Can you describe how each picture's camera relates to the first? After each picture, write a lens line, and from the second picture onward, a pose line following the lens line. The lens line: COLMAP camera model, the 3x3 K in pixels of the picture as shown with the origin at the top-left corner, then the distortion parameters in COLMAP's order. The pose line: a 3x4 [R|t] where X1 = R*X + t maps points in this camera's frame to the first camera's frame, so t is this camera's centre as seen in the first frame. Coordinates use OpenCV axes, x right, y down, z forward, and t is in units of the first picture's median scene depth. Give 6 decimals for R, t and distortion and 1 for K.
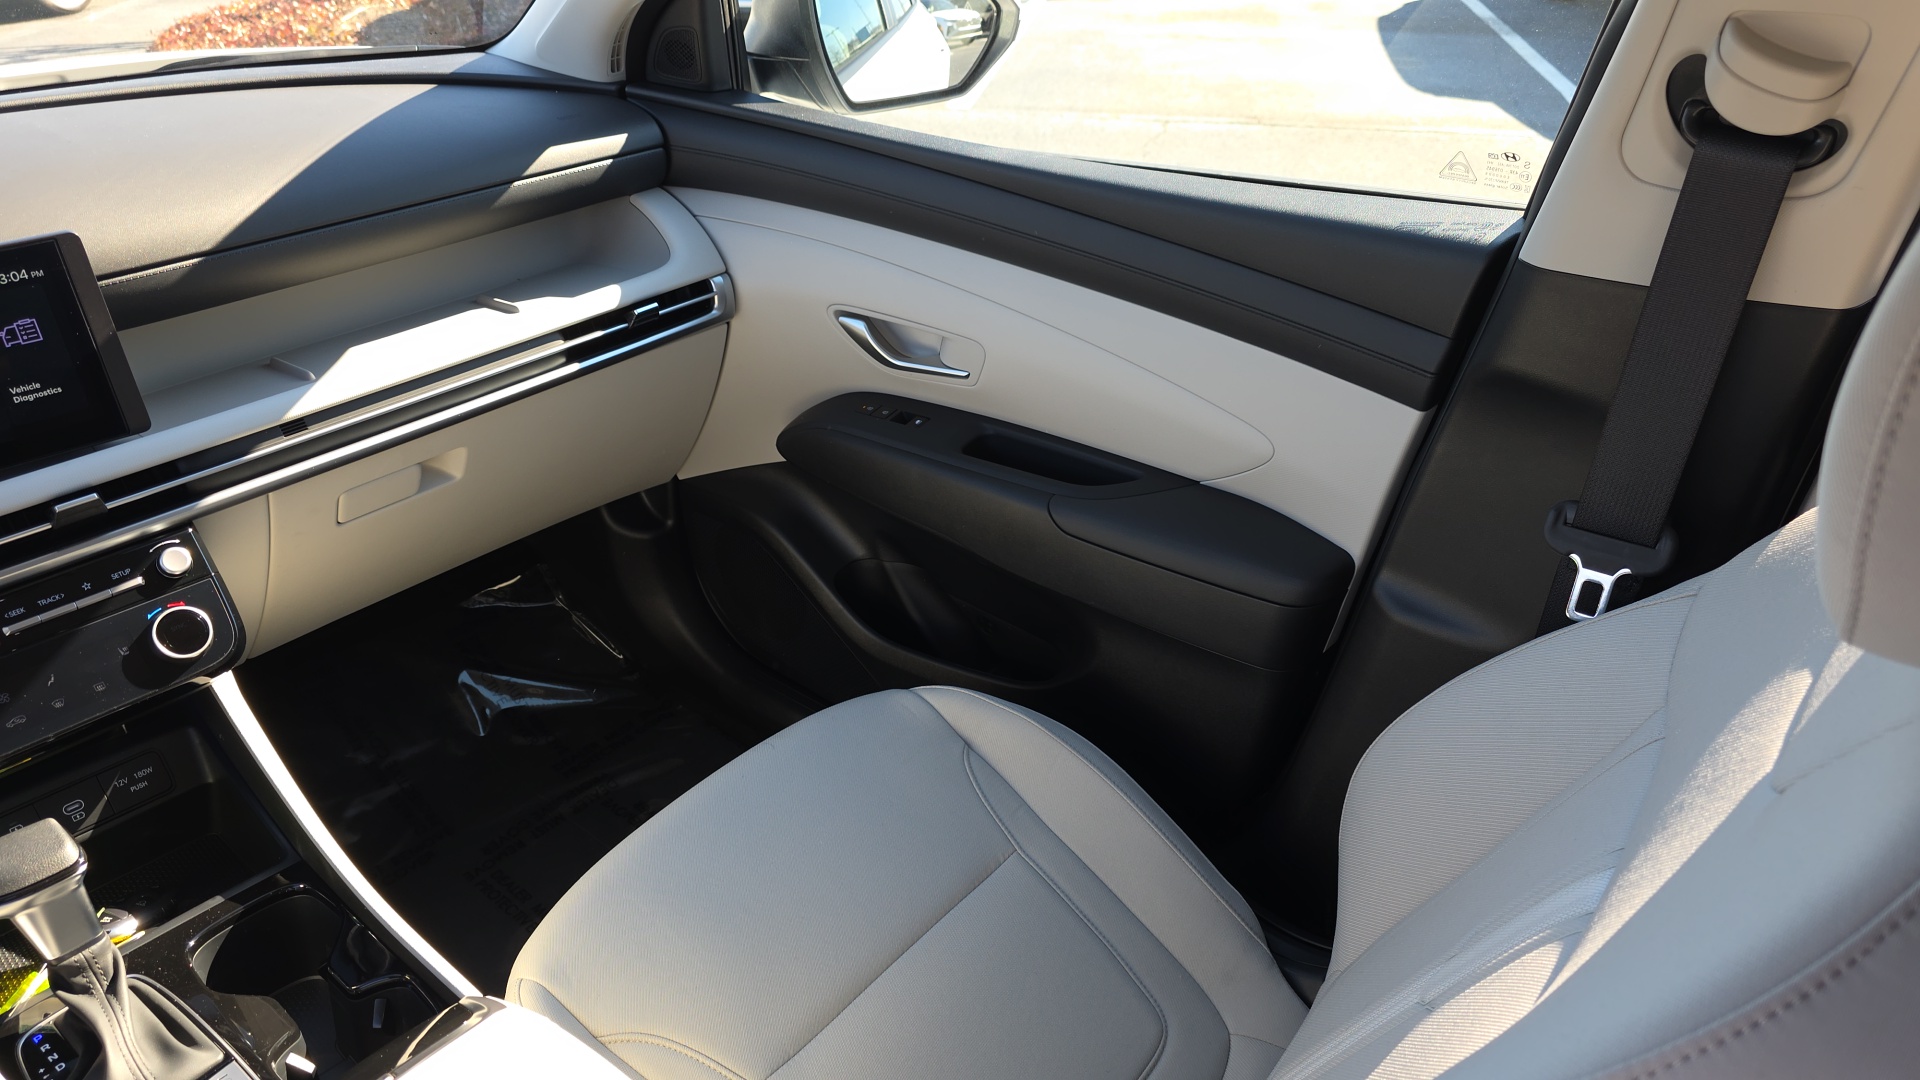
lens RADIAL K [[1279.8, 0, 934.4], [0, 1279.8, 544.3], [0, 0, 1]] dist [0.037875, -0.048458]
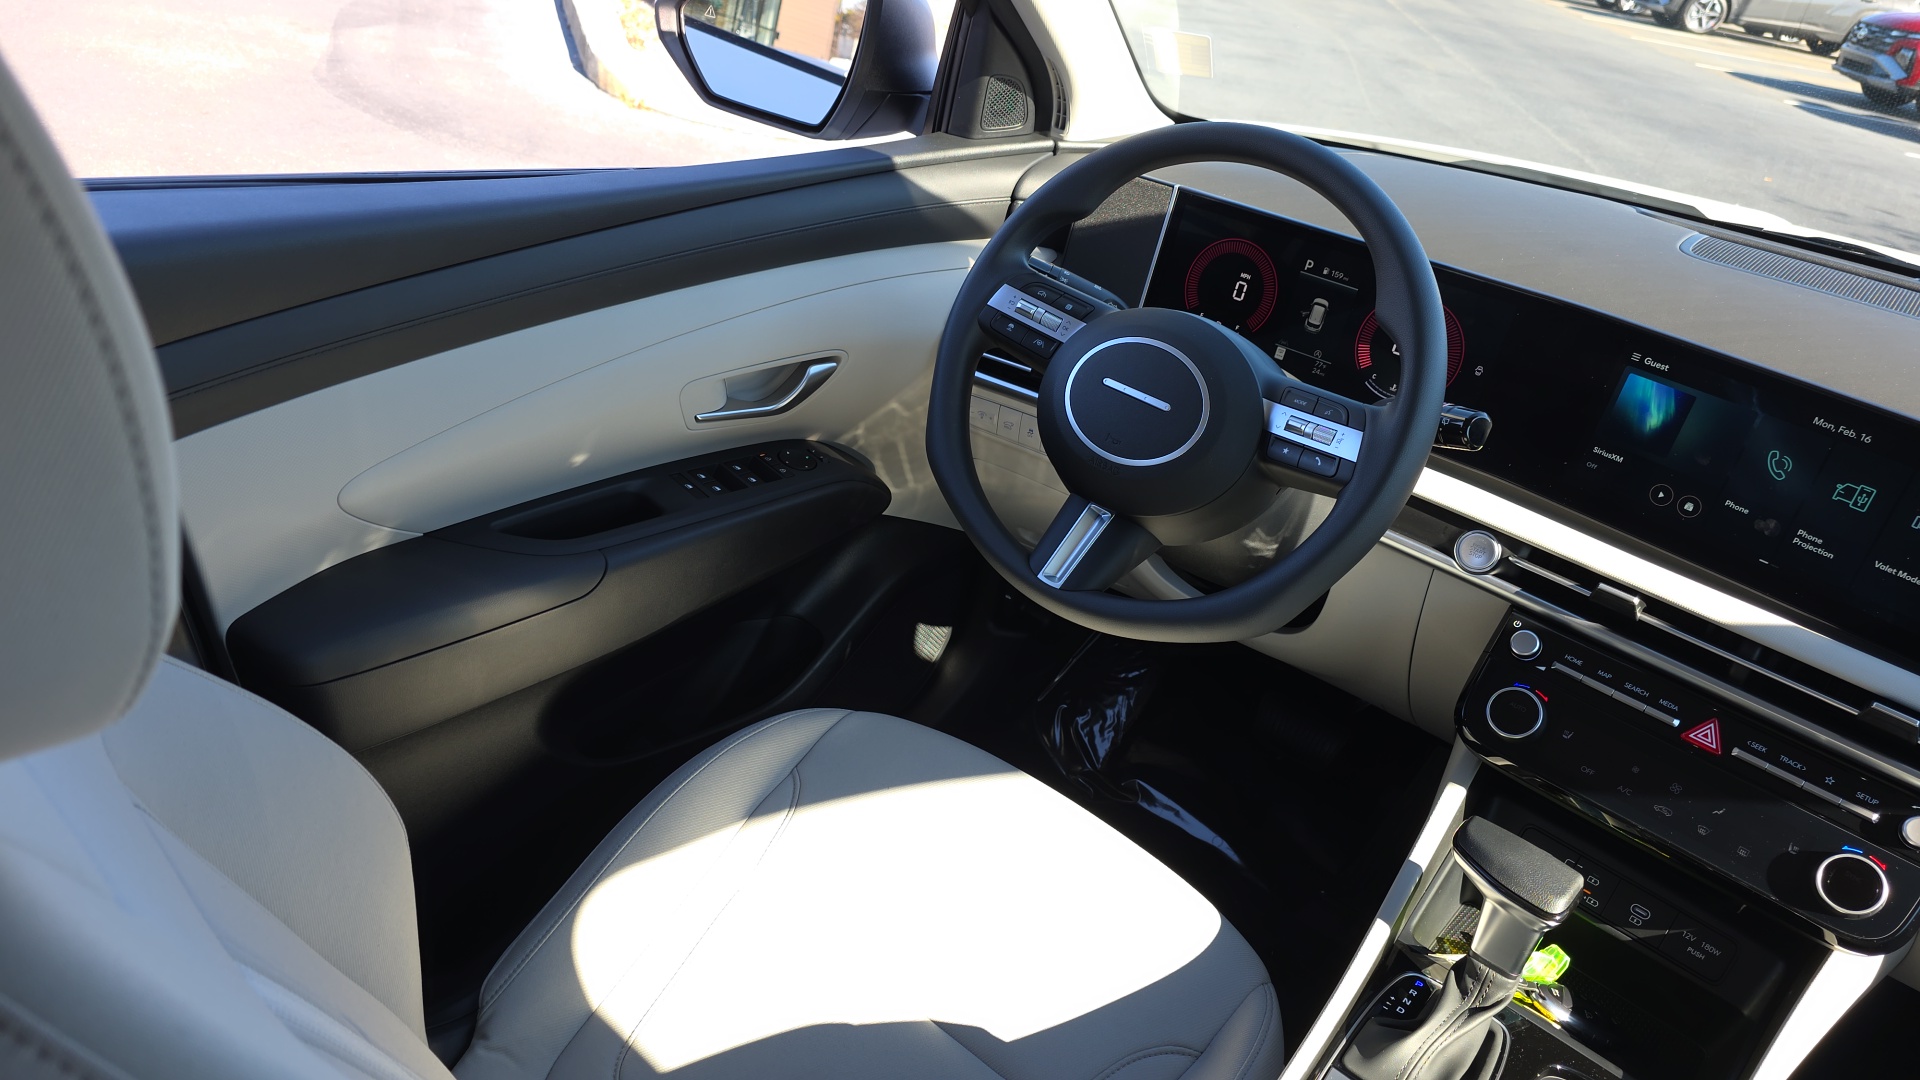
lens RADIAL K [[1288.7, 0, 960.0], [0, 1288.7, 540.0], [0, 0, 1]] dist [0.061902, -0.054909]
pose [[-0.015554, 0.475869, -0.879379, 0.086495], [-0.624797, 0.682012, 0.380116, -0.042507], [0.780632, 0.555346, 0.286713, 0.103507]]
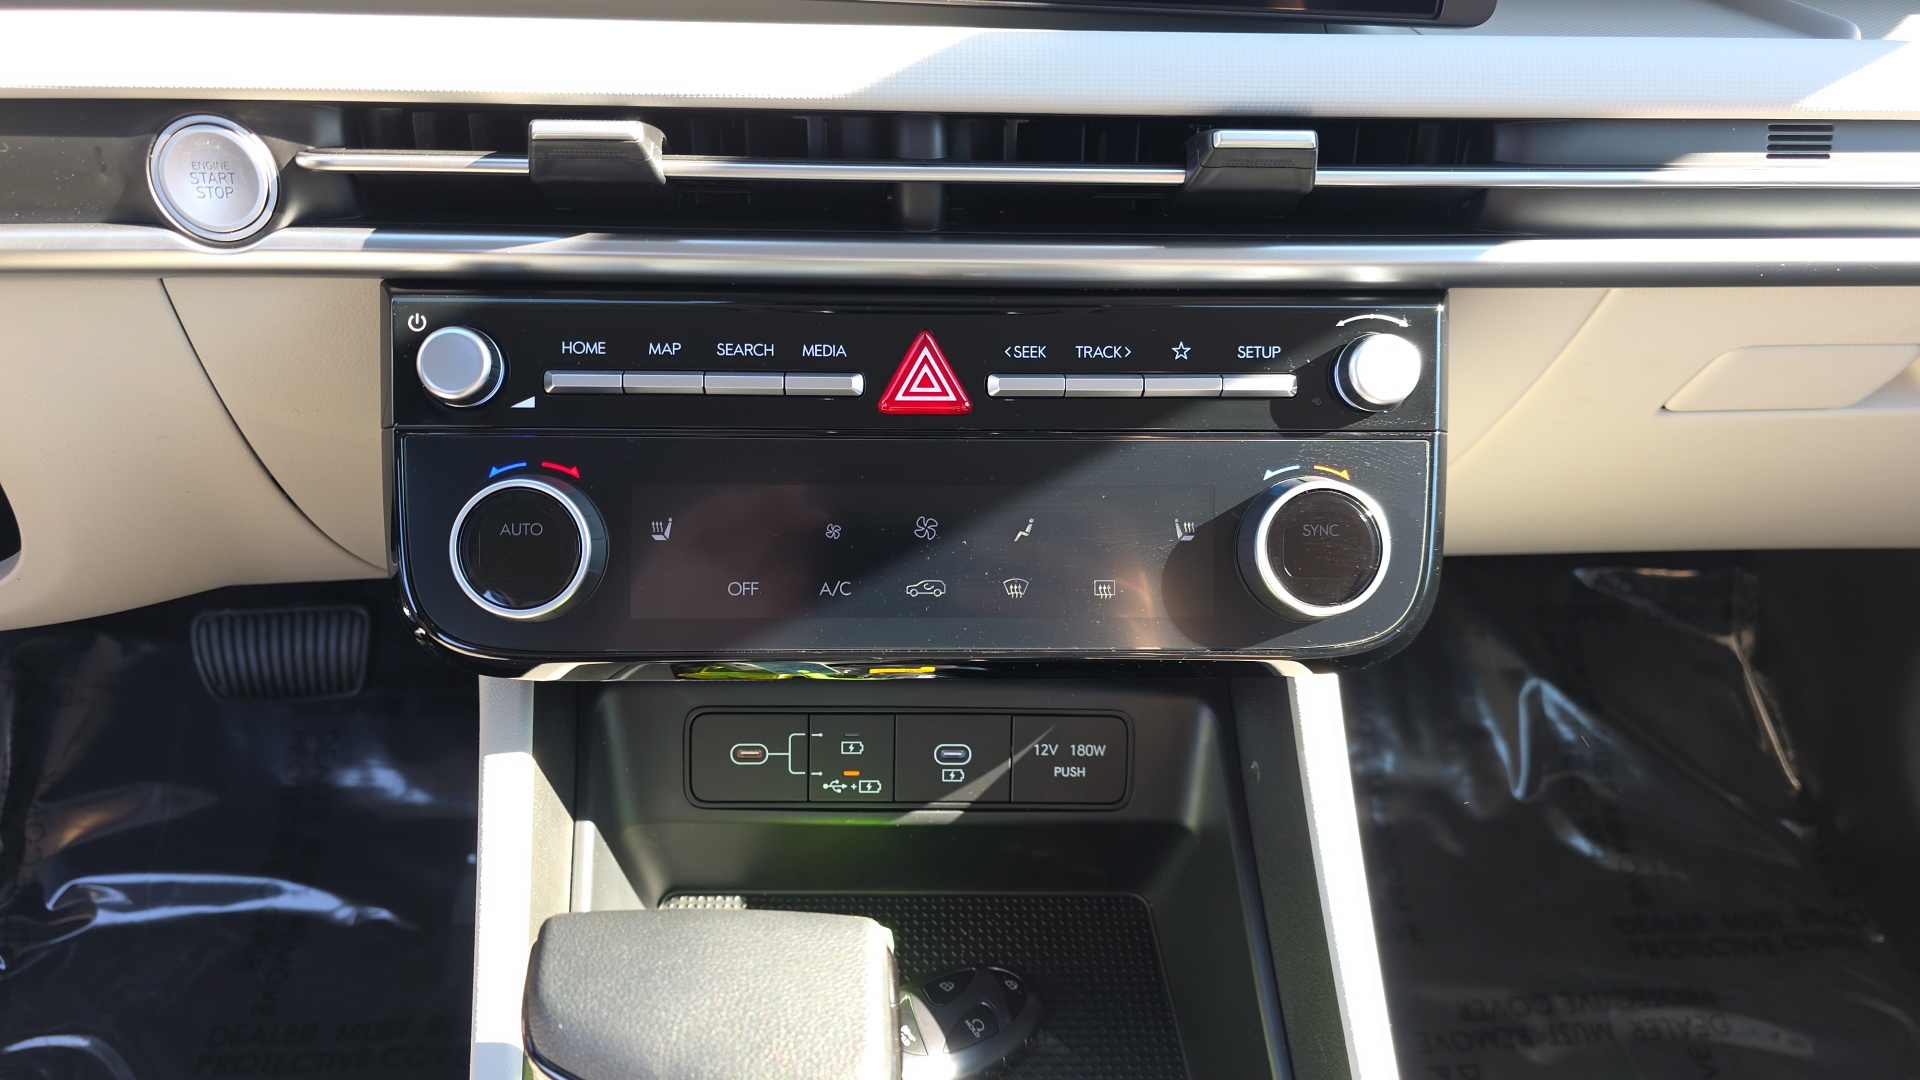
lens RADIAL K [[1279.8, 0, 934.4], [0, 1279.8, 544.3], [0, 0, 1]] dist [0.037875, -0.048458]
pose [[0.699570, 0.446292, -0.558054, -0.358583], [-0.387359, 0.893121, 0.228666, 0.019112], [0.600462, 0.056199, 0.797676, 0.494677]]
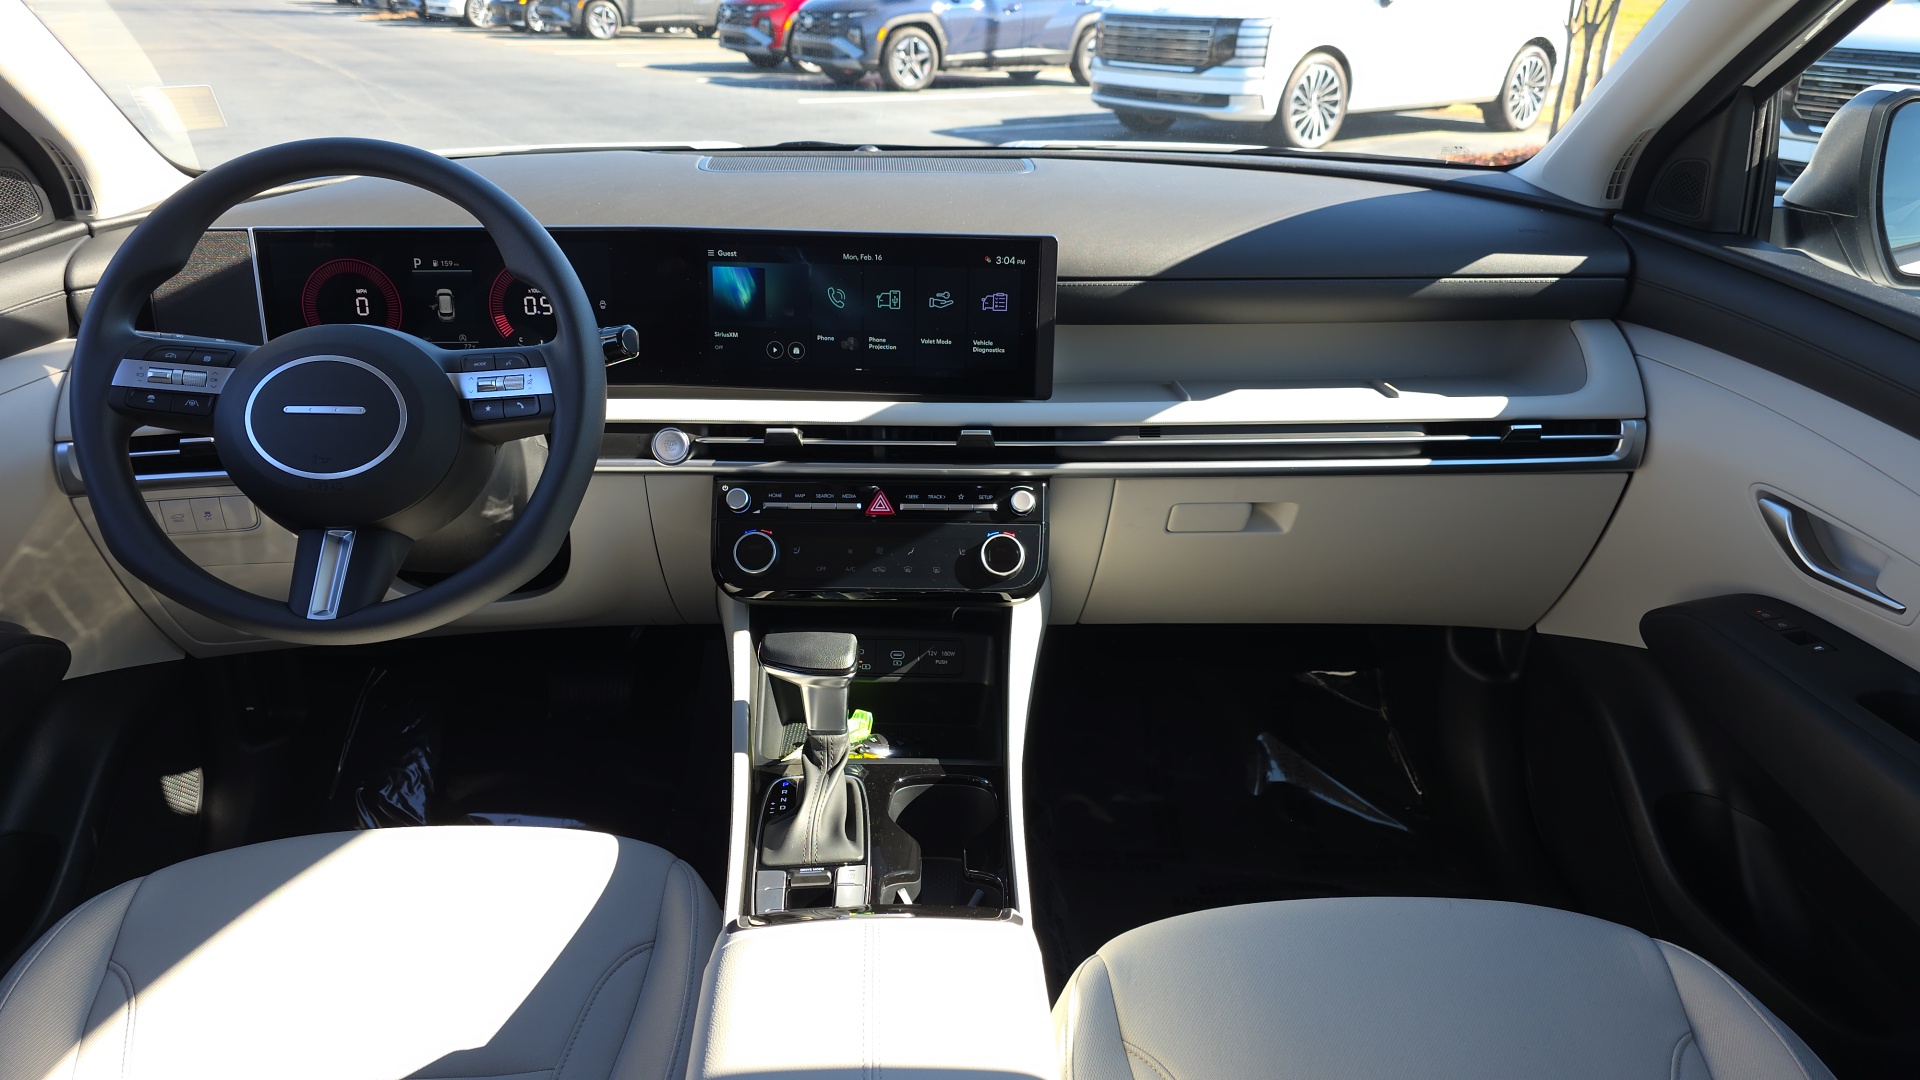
lens RADIAL K [[1278.3, 0, 937.7], [0, 1278.3, 551.4], [0, 0, 1]] dist [0.045425, -0.052888]
pose [[0.658559, 0.311851, -0.684872, 0.176773], [-0.386734, 0.920968, 0.047480, 0.024451], [0.645552, 0.233594, 0.727115, 0.048087]]
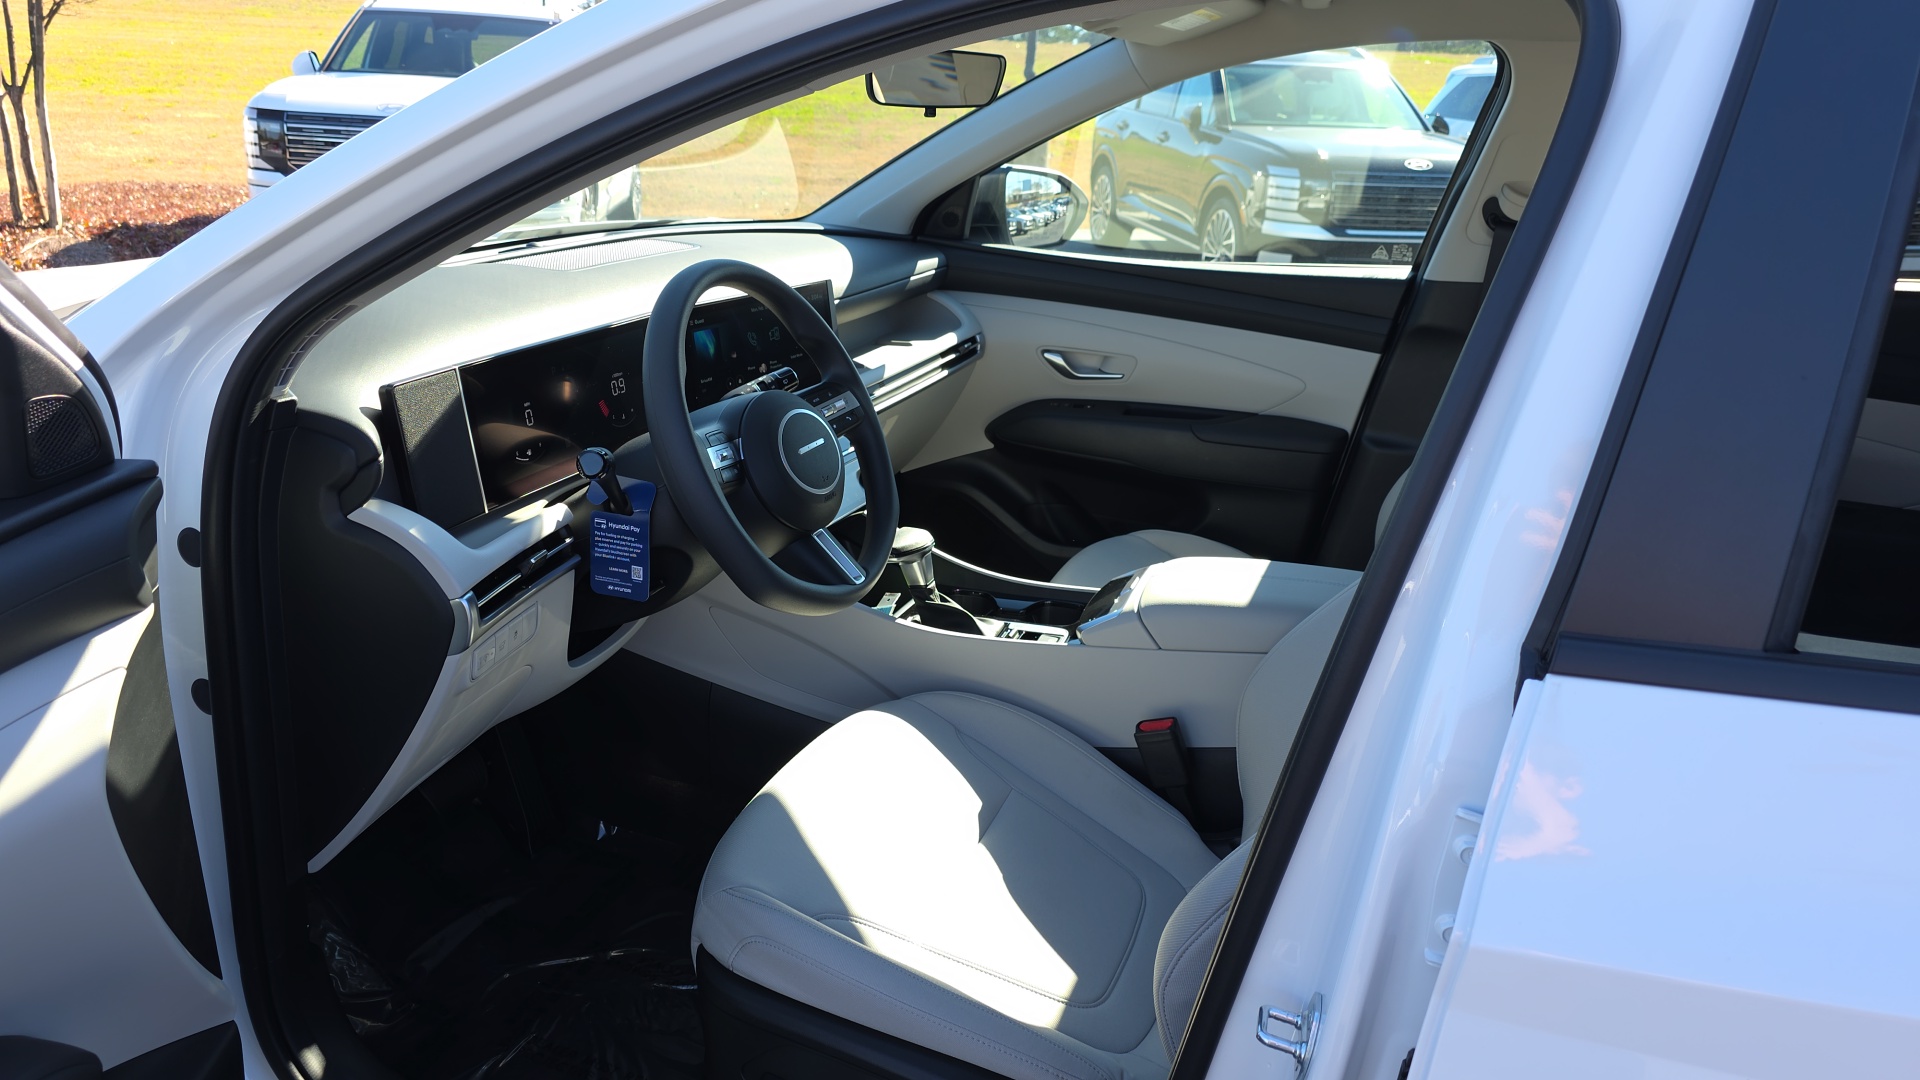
lens RADIAL K [[1284.6, 0, 922.3], [0, 1284.6, 544.0], [0, 0, 1]] dist [0.046382, -0.055418]
pose [[0.949327, -0.063316, 0.307845, -0.911476], [0.116823, 0.980406, -0.158610, 0.402378], [-0.291771, 0.186537, 0.938123, -0.703381]]
